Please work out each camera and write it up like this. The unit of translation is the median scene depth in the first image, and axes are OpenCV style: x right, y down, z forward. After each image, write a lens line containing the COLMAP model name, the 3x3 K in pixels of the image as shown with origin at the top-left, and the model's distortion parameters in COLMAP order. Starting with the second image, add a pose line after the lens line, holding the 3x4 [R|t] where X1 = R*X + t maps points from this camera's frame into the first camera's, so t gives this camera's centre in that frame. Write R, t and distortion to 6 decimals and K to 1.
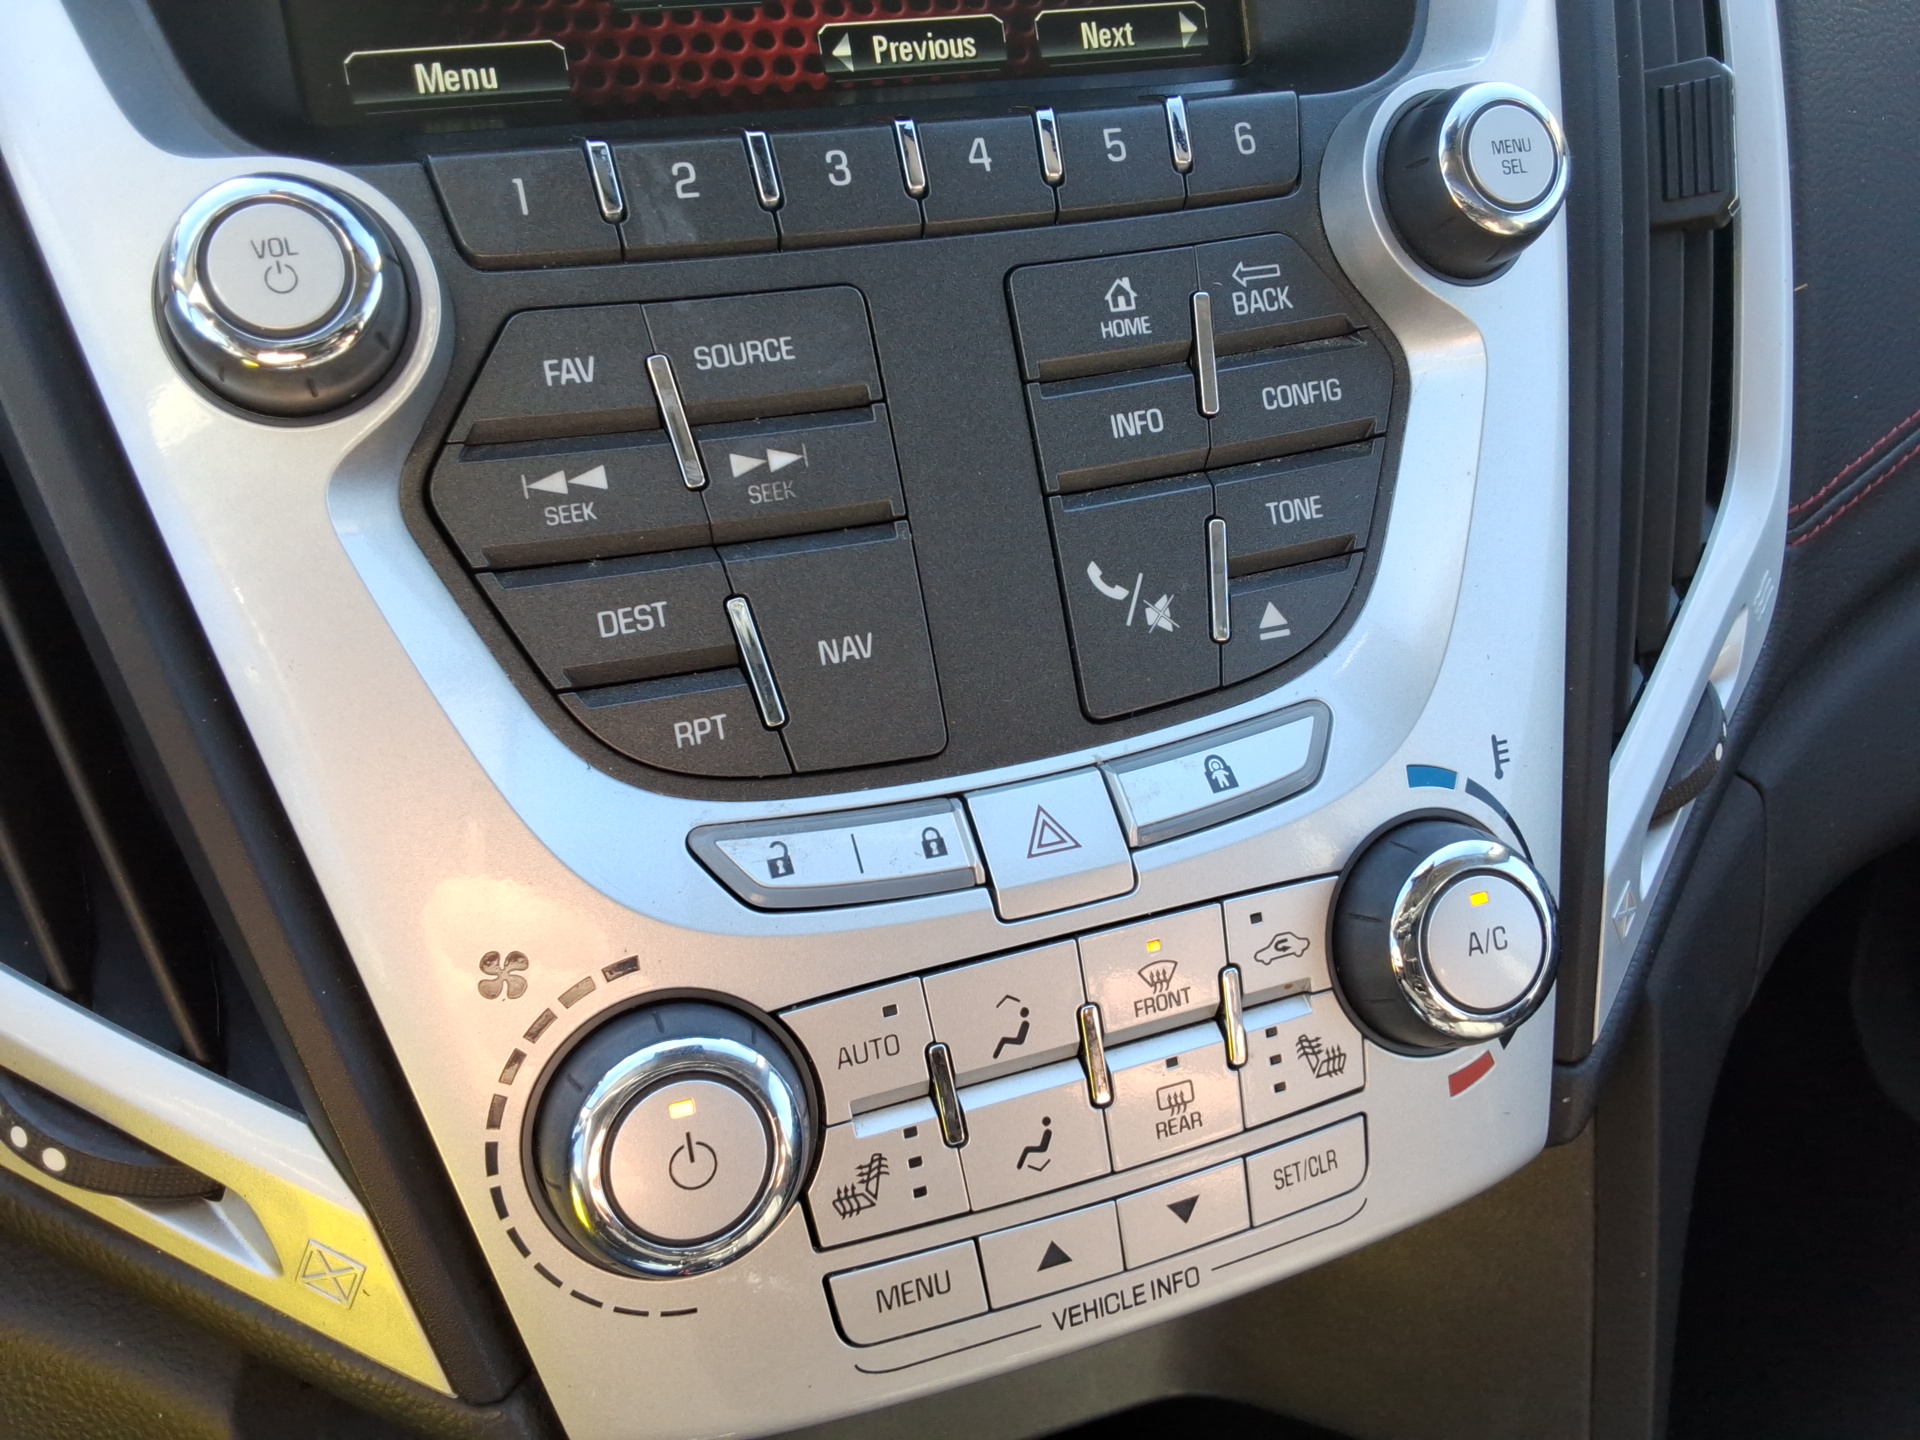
lens RADIAL K [[1536.9, 0, 984.2], [0, 1536.9, 714.4], [0, 0, 1]] dist [0.104056, -0.162668]
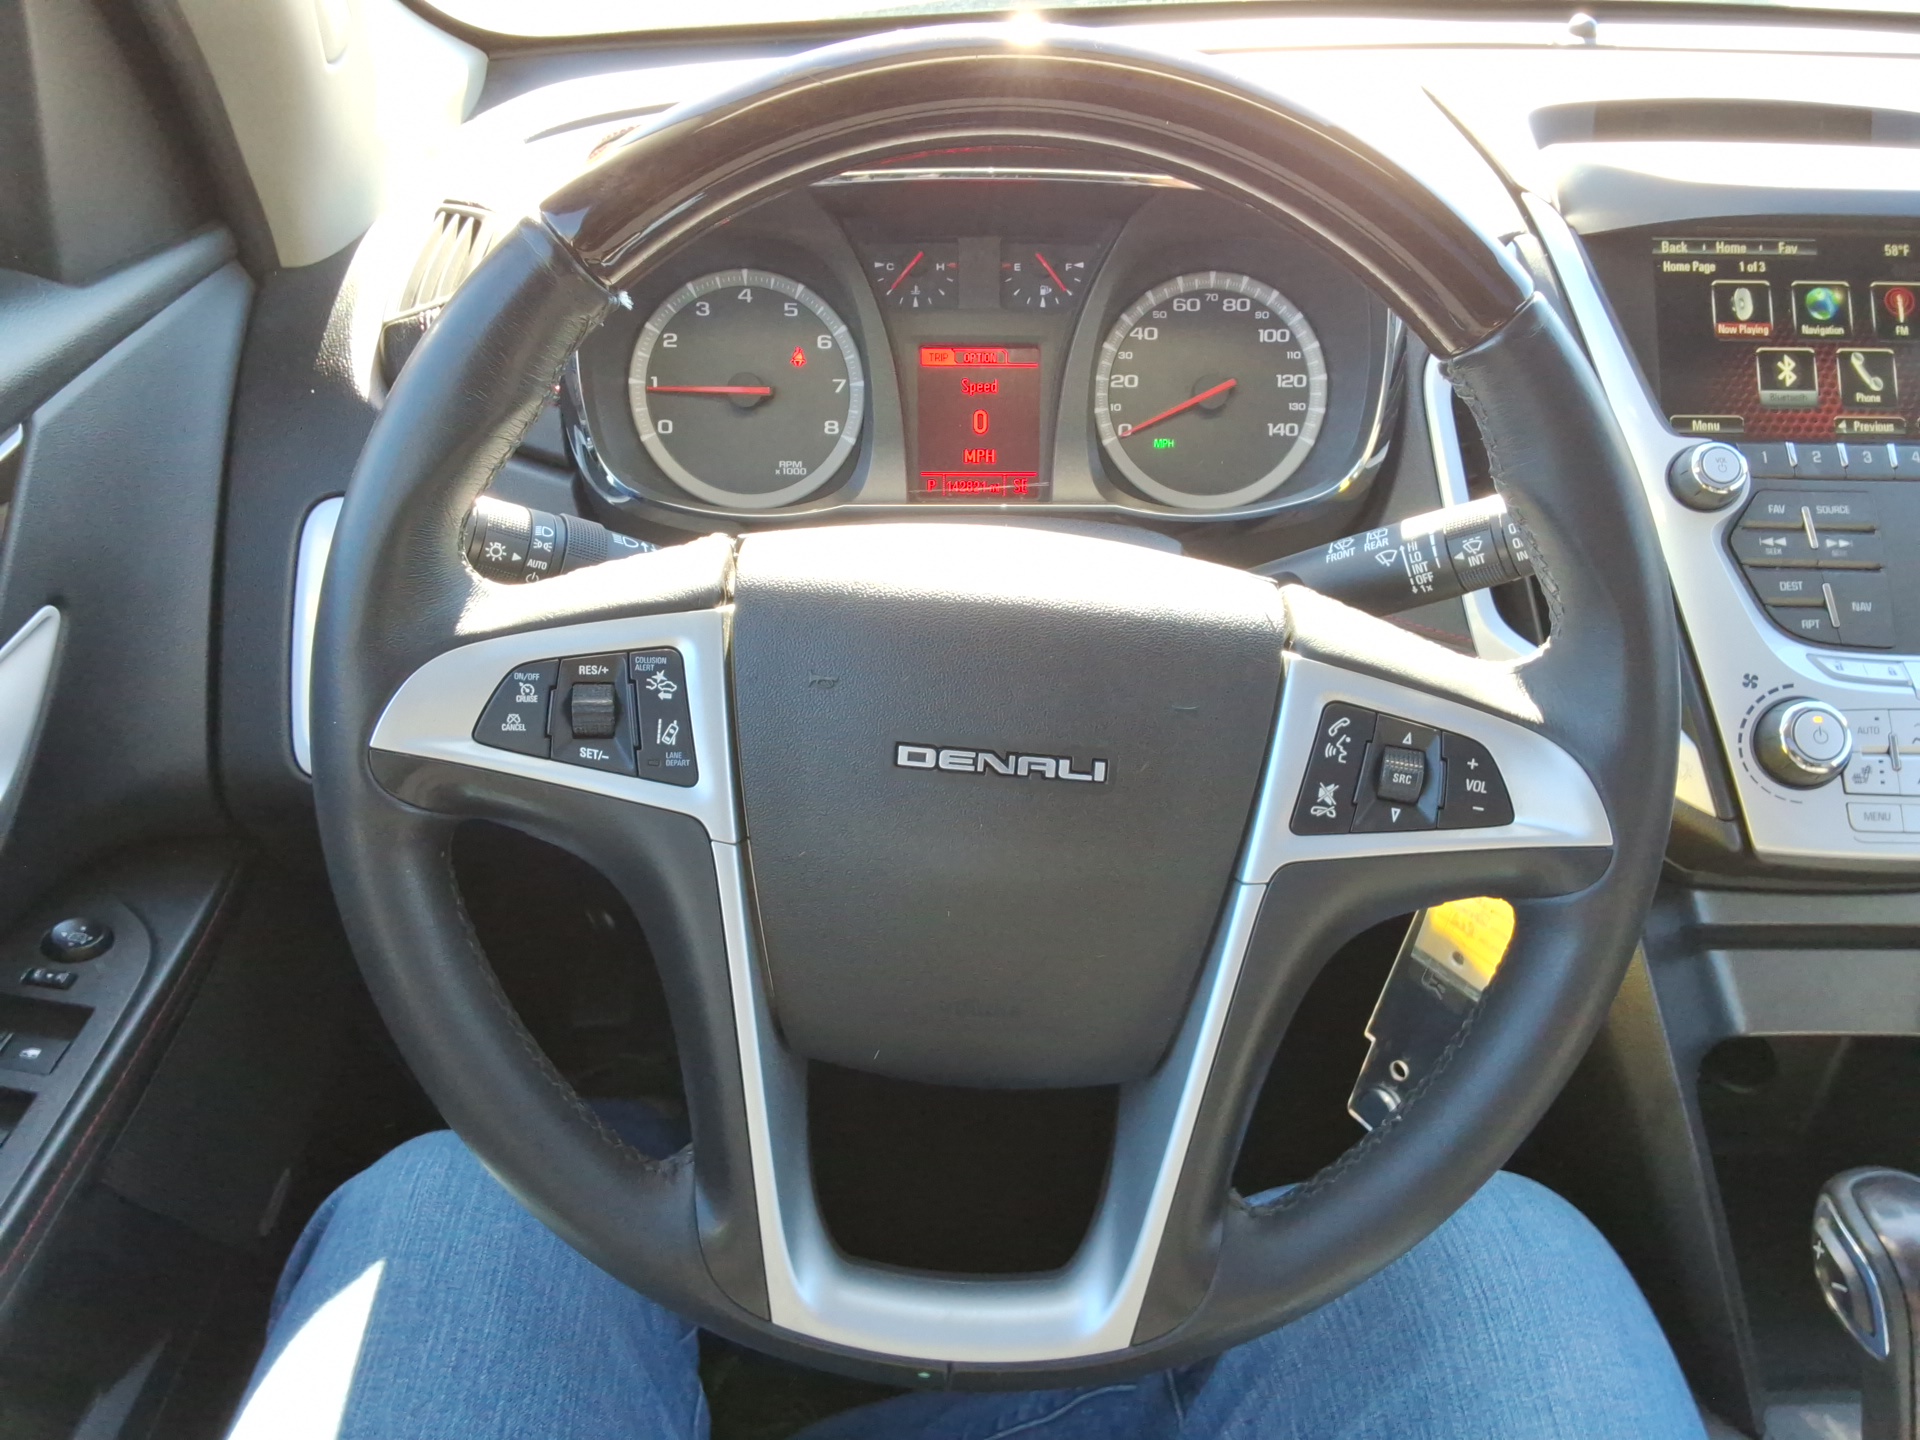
lens RADIAL K [[1536.9, 0, 999.1], [0, 1536.9, 711.4], [0, 0, 1]] dist [0.104056, -0.162668]
pose [[0.943791, 0.111289, -0.311246, -0.681801], [-0.185248, 0.957930, -0.219209, 1.087797], [0.273756, 0.264545, 0.924702, -2.112390]]
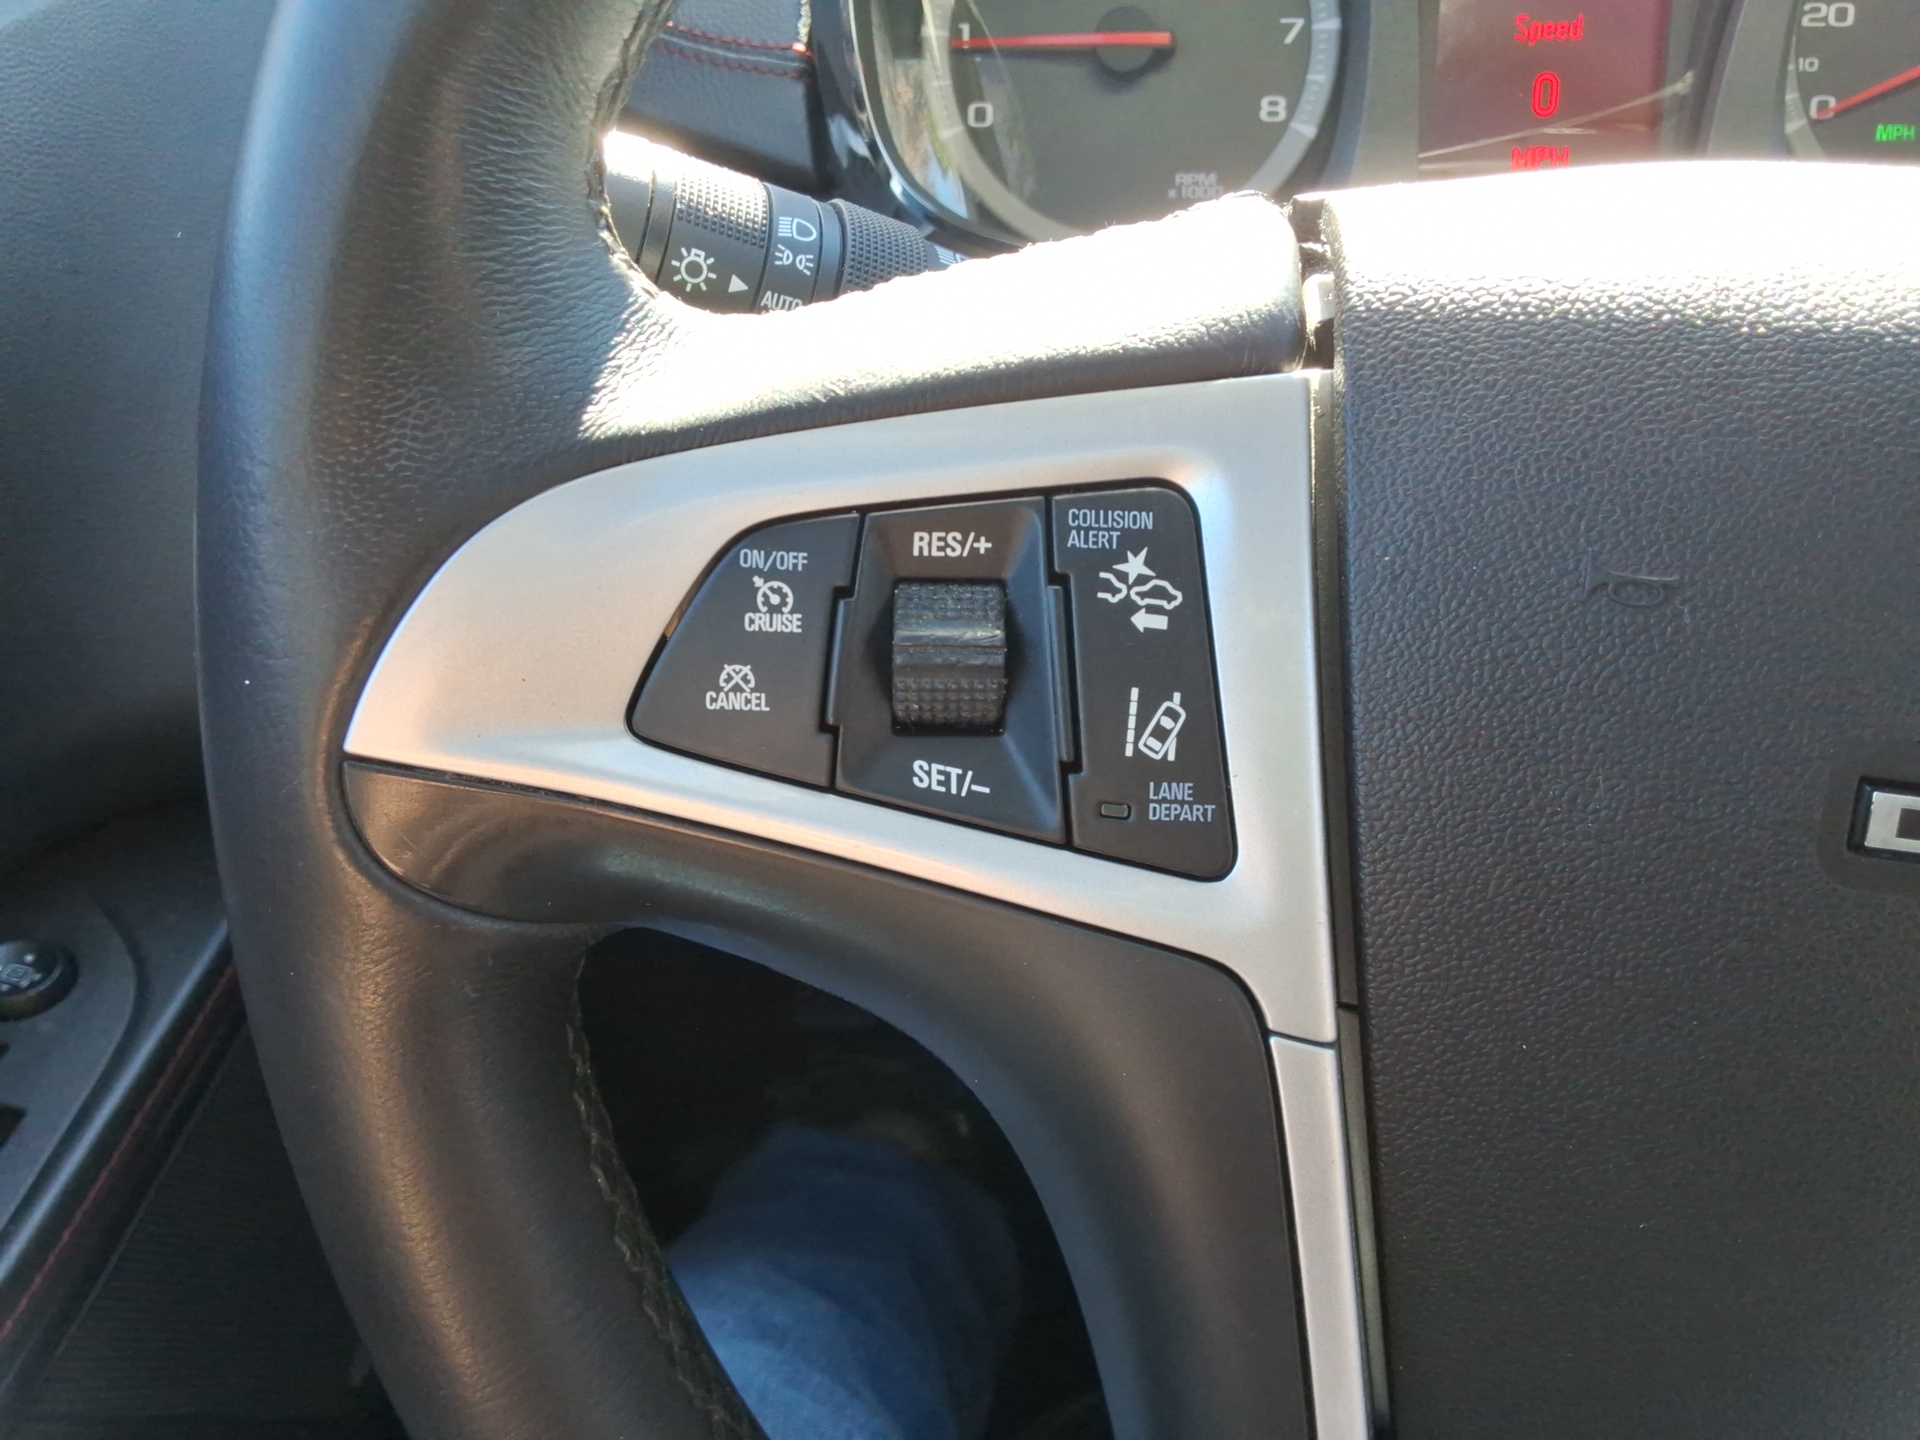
lens RADIAL K [[1566.9, 0, 1001.3], [0, 1566.9, 714.1], [0, 0, 1]] dist [0.026029, -0.051085]
pose [[0.895953, 0.166422, -0.411791, -1.501483], [-0.231471, 0.966242, -0.113123, 0.839145], [0.379064, 0.196671, 0.904230, -1.013680]]
